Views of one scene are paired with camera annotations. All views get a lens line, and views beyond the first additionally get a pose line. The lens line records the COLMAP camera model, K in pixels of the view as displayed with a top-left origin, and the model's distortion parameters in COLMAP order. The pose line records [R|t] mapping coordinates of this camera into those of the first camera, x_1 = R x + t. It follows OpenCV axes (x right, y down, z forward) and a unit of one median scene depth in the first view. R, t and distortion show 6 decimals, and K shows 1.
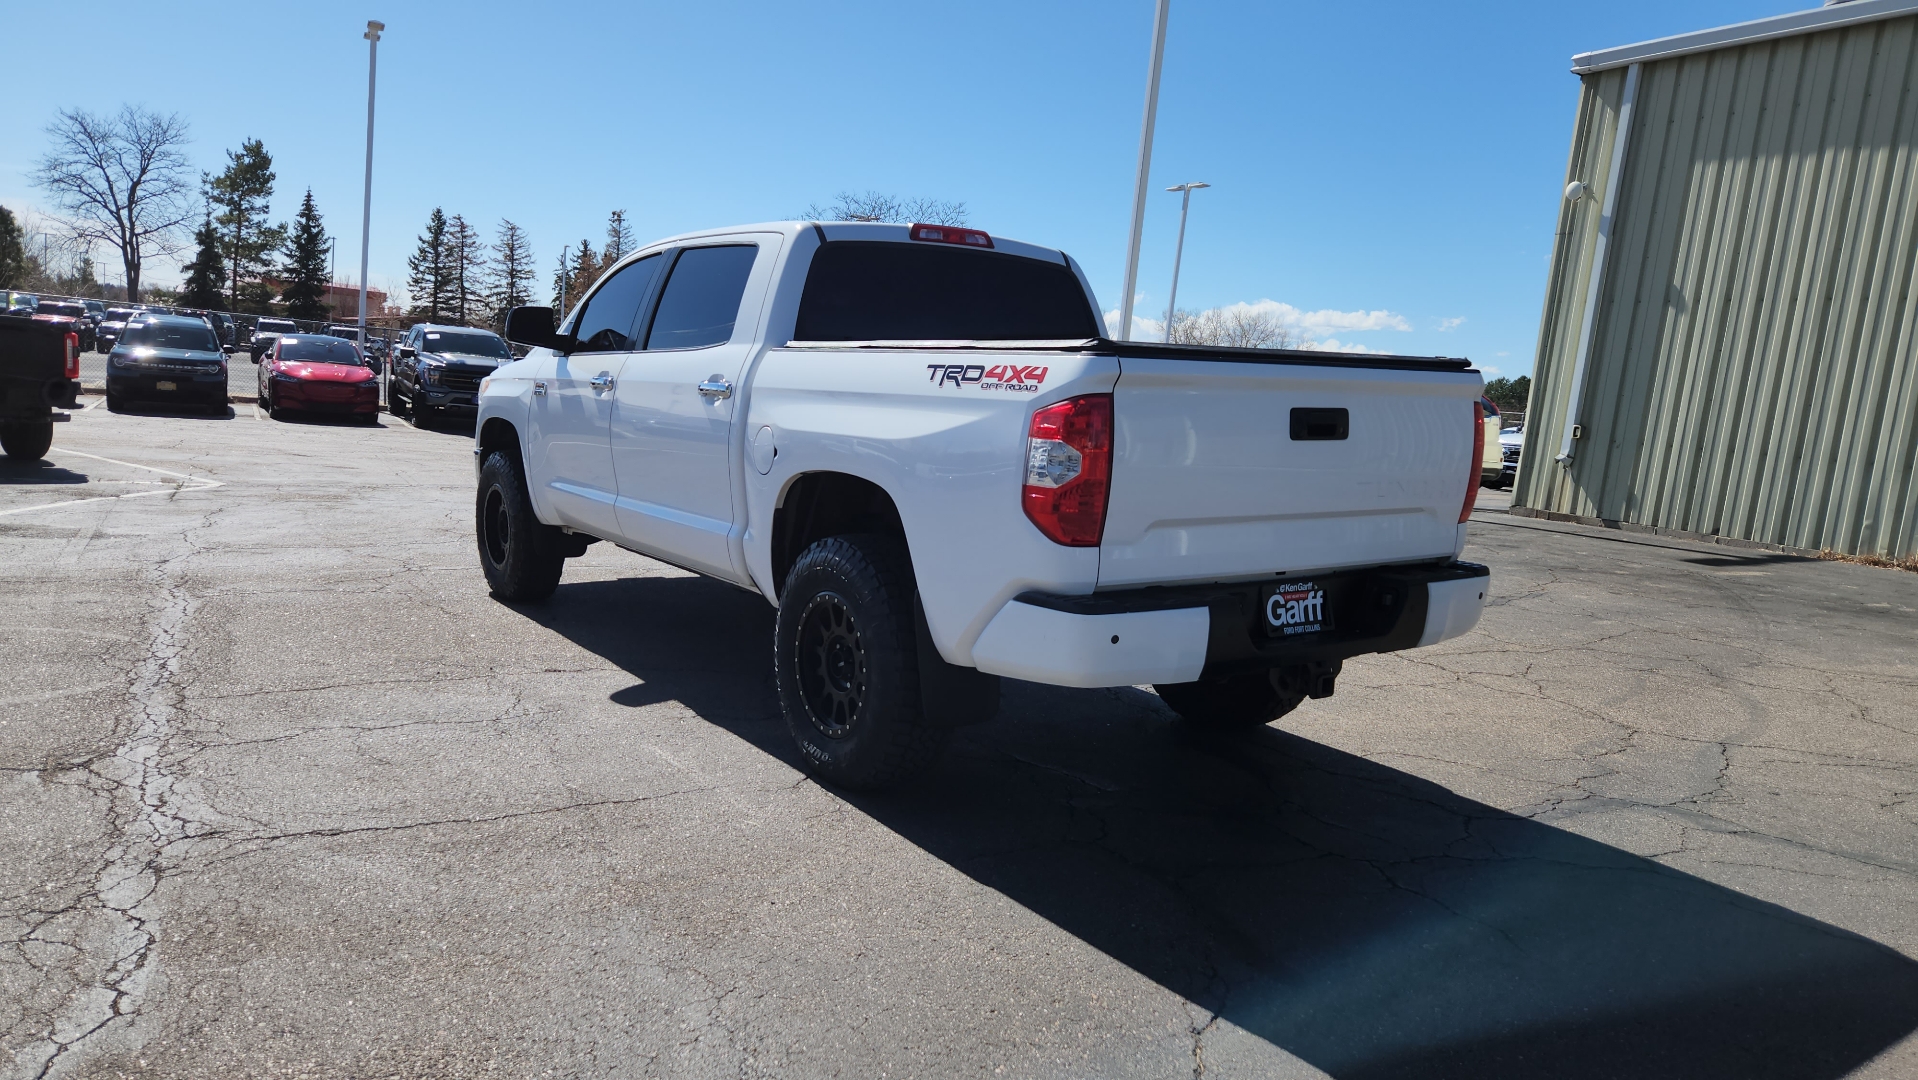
lens RADIAL K [[1260.2, 0, 928.6], [0, 1260.2, 550.4], [0, 0, 1]] dist [0.074168, -0.053627]
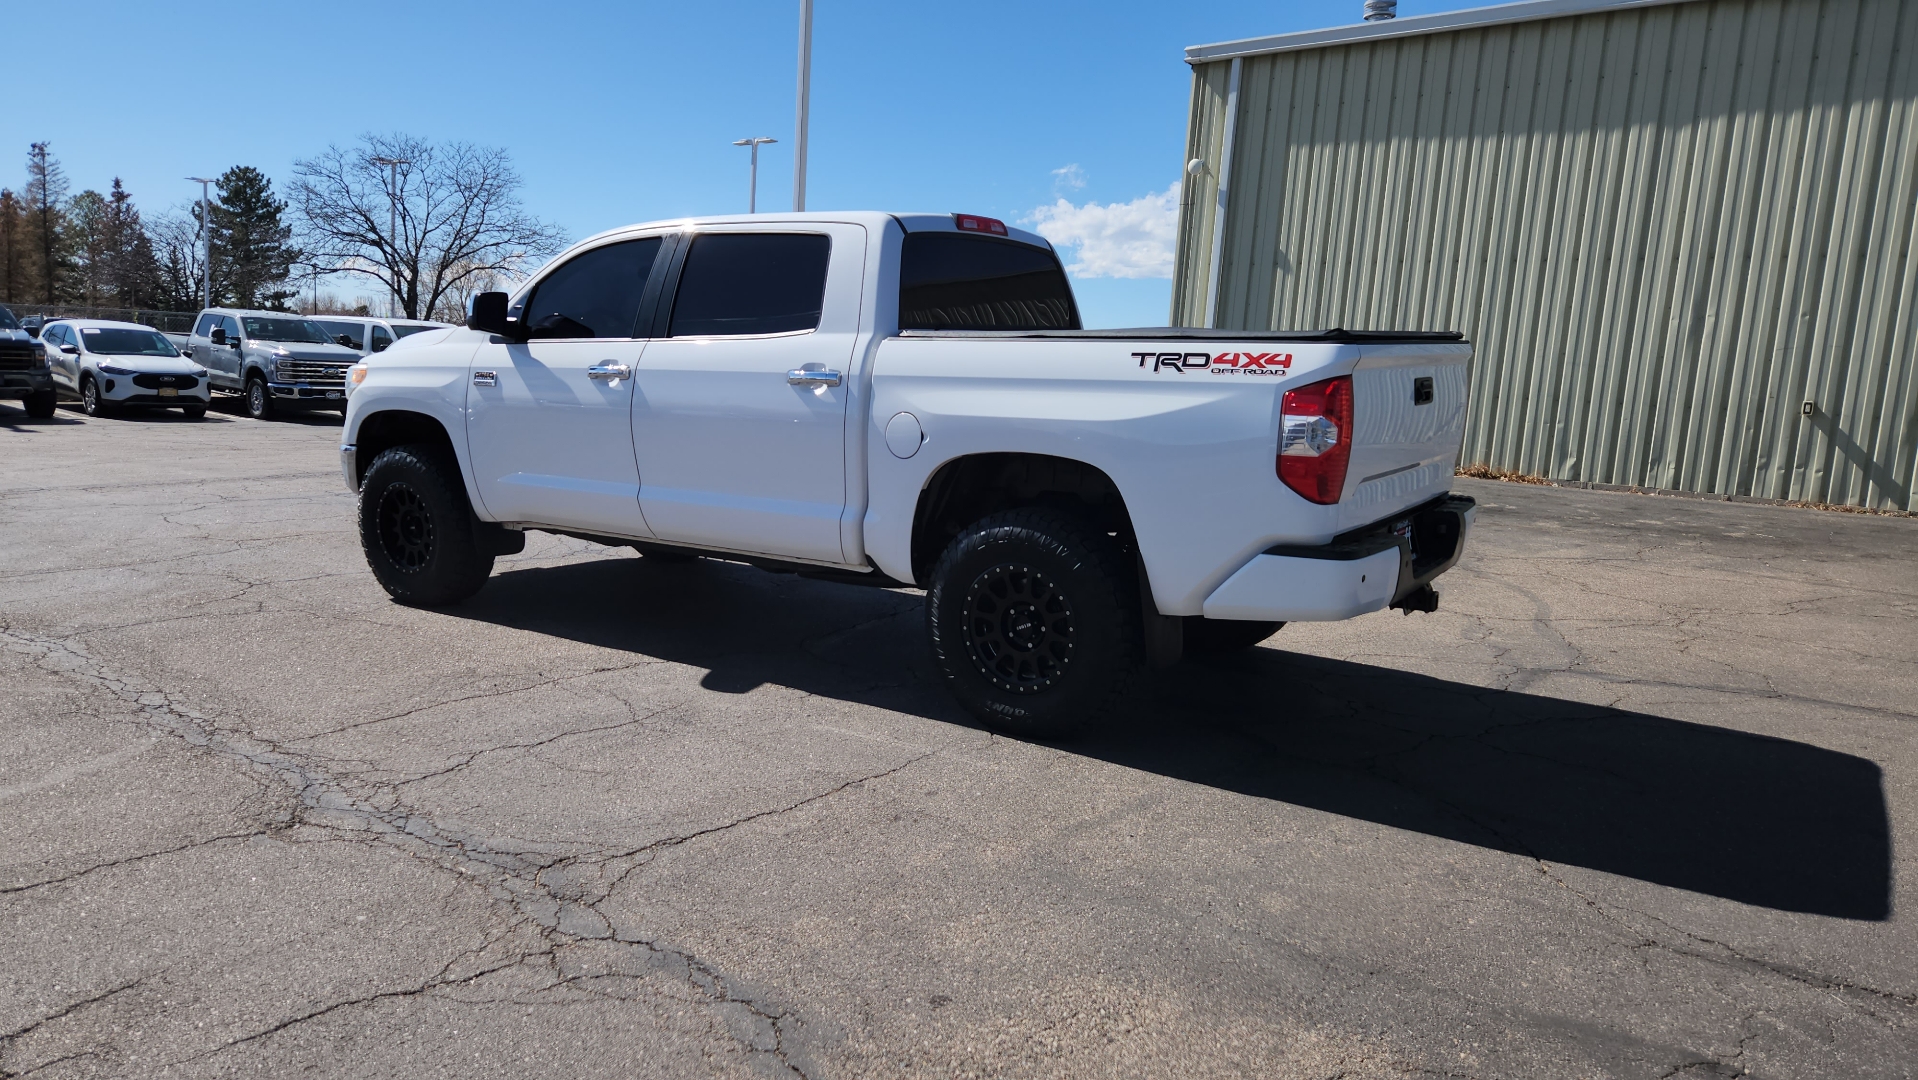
lens RADIAL K [[1272.0, 0, 903.2], [0, 1272.0, 544.9], [0, 0, 1]] dist [0.072279, -0.054191]
pose [[0.937095, -0.082643, 0.339150, -0.173068], [0.071787, 0.996429, 0.044454, -0.012178], [-0.341613, -0.017311, 0.939681, -0.001091]]
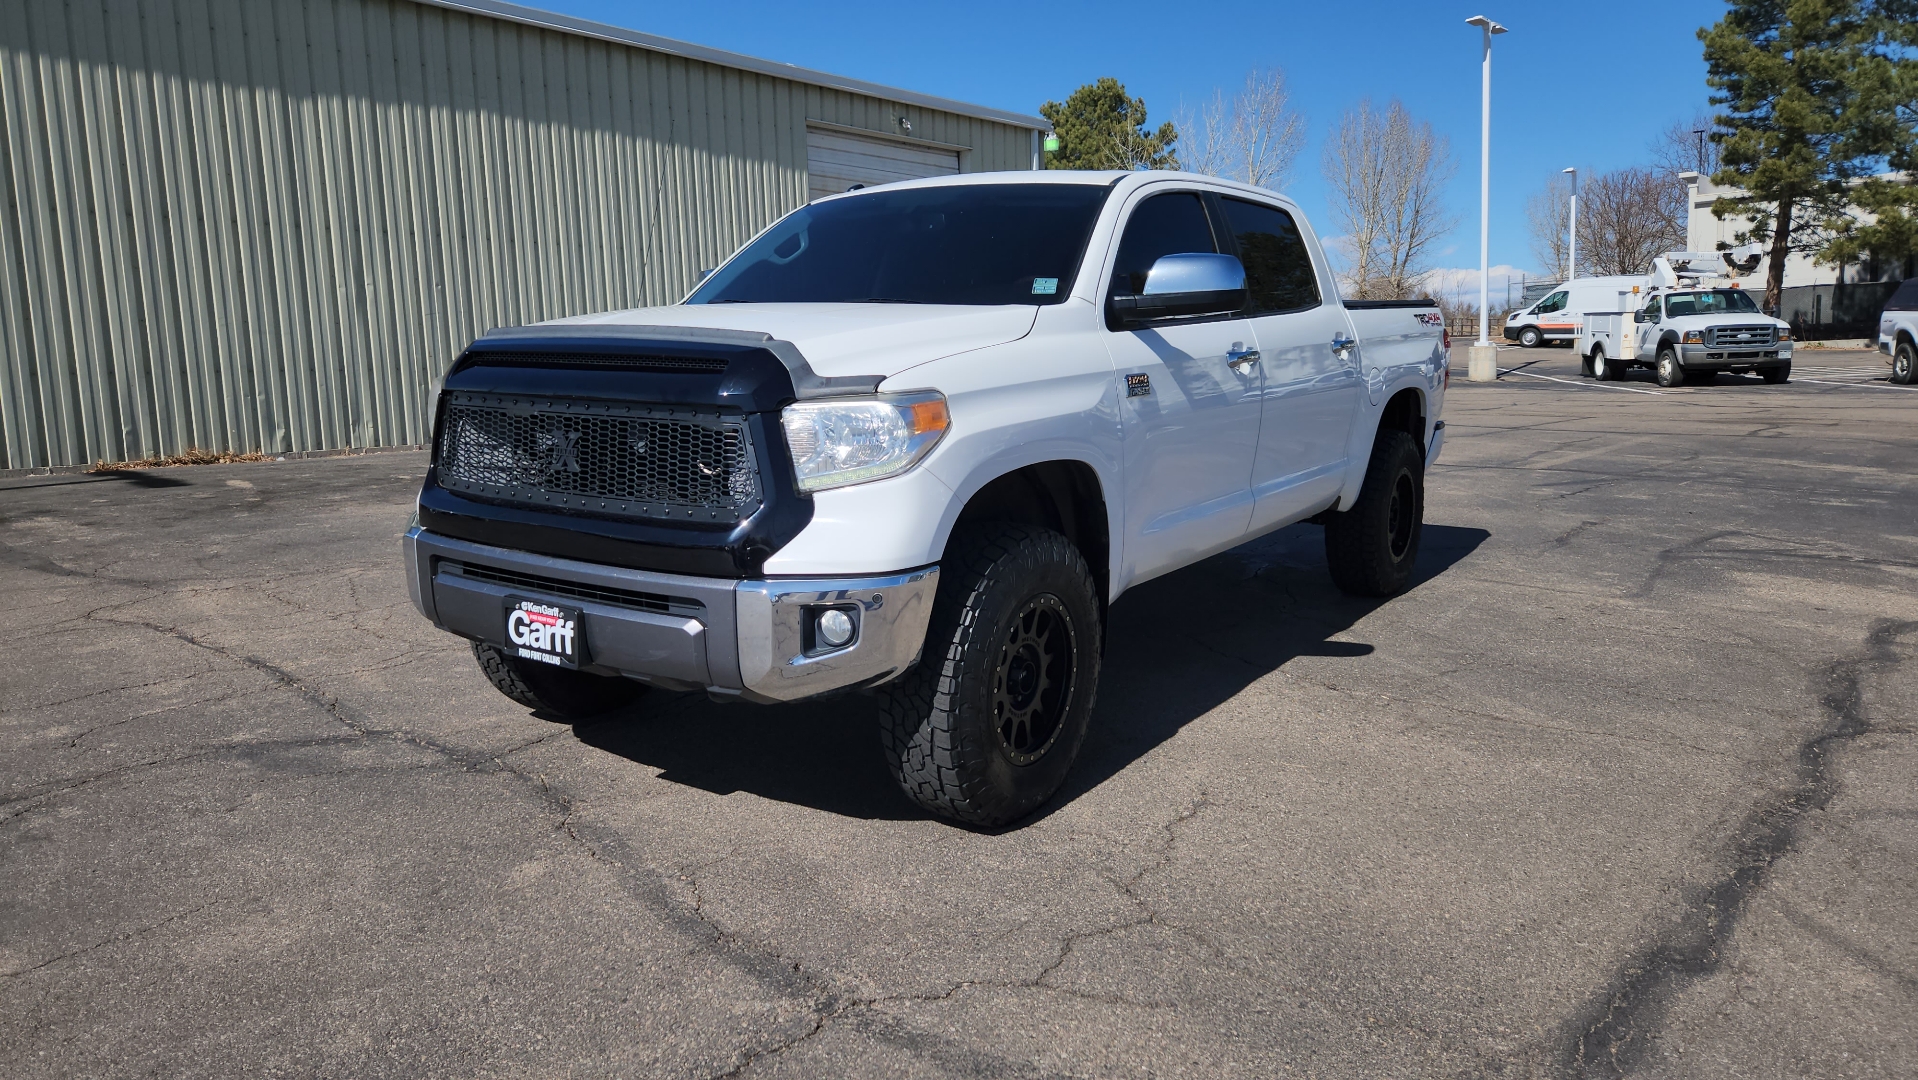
lens RADIAL K [[1288.3, 0, 910.6], [0, 1288.3, 539.9], [0, 0, 1]] dist [0.074455, -0.060324]
pose [[-0.334530, -0.202675, 0.920333, -0.427757], [0.122565, 0.958948, 0.255729, -0.114105], [-0.934381, 0.198349, -0.295956, 0.650192]]
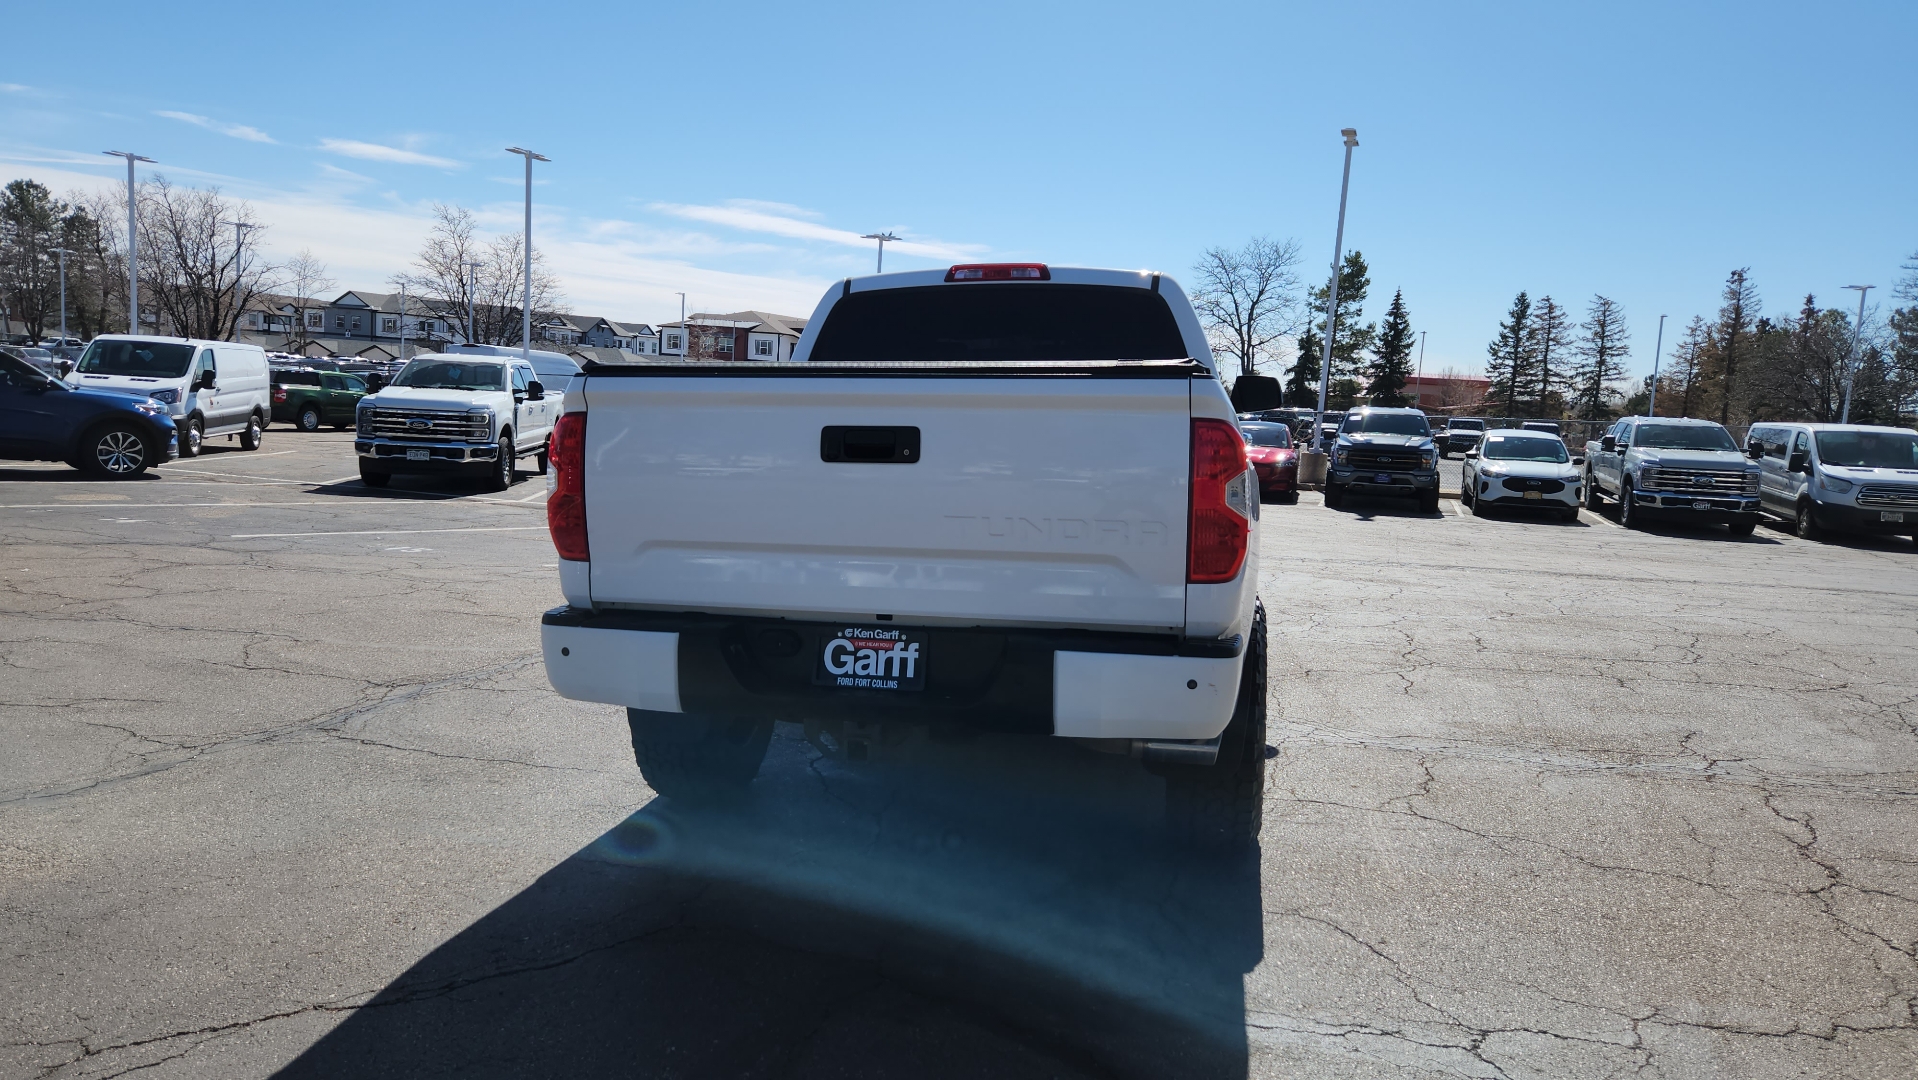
lens RADIAL K [[1268.6, 0, 938.6], [0, 1268.6, 528.7], [0, 0, 1]] dist [0.072038, -0.052561]
pose [[0.685998, 0.027003, -0.727102, 0.278603], [-0.089021, 0.994918, -0.047039, -0.001646], [0.722137, 0.096996, 0.684916, 0.127609]]
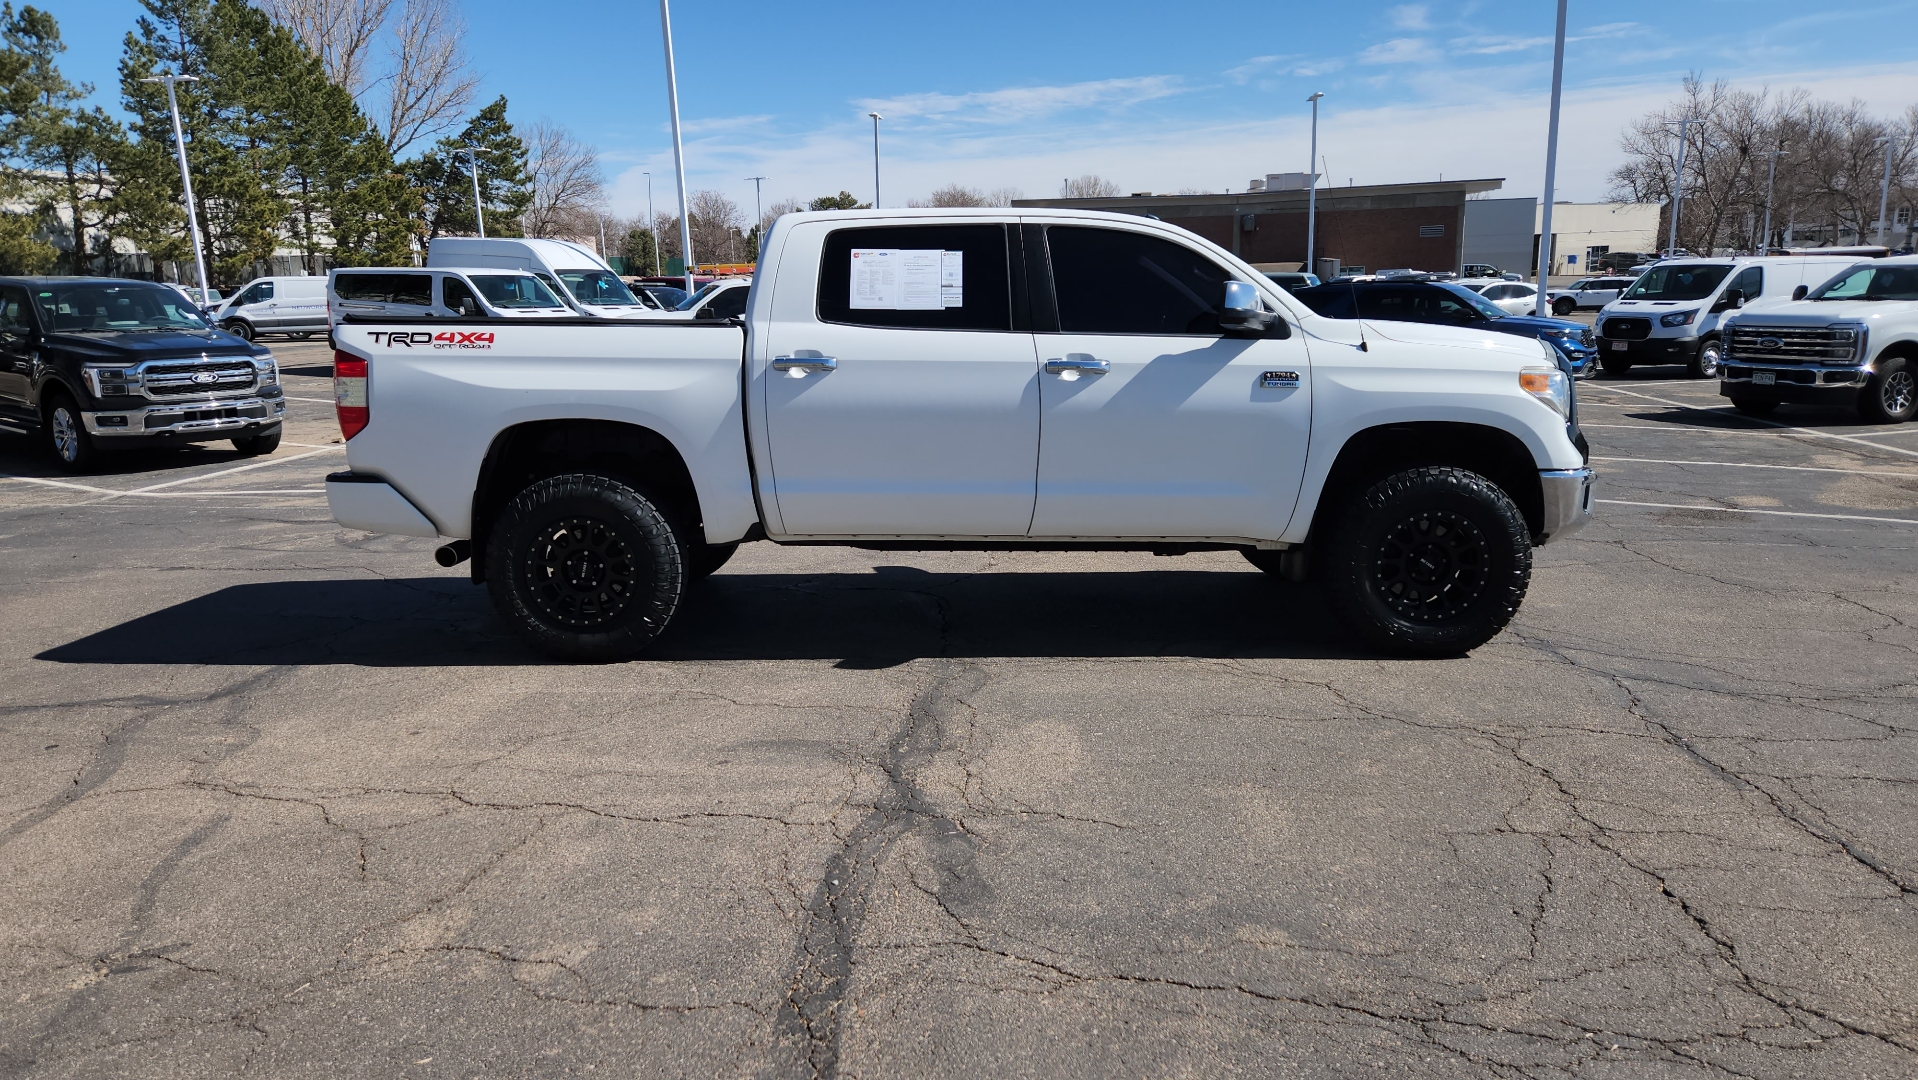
lens RADIAL K [[1284.2, 0, 907.4], [0, 1284.2, 527.8], [0, 0, 1]] dist [0.073333, -0.057659]
pose [[-0.575316, 0.080506, -0.813959, 0.388306], [-0.134734, 0.972223, 0.191390, -0.088224], [0.806758, 0.219778, -0.548489, 0.731112]]
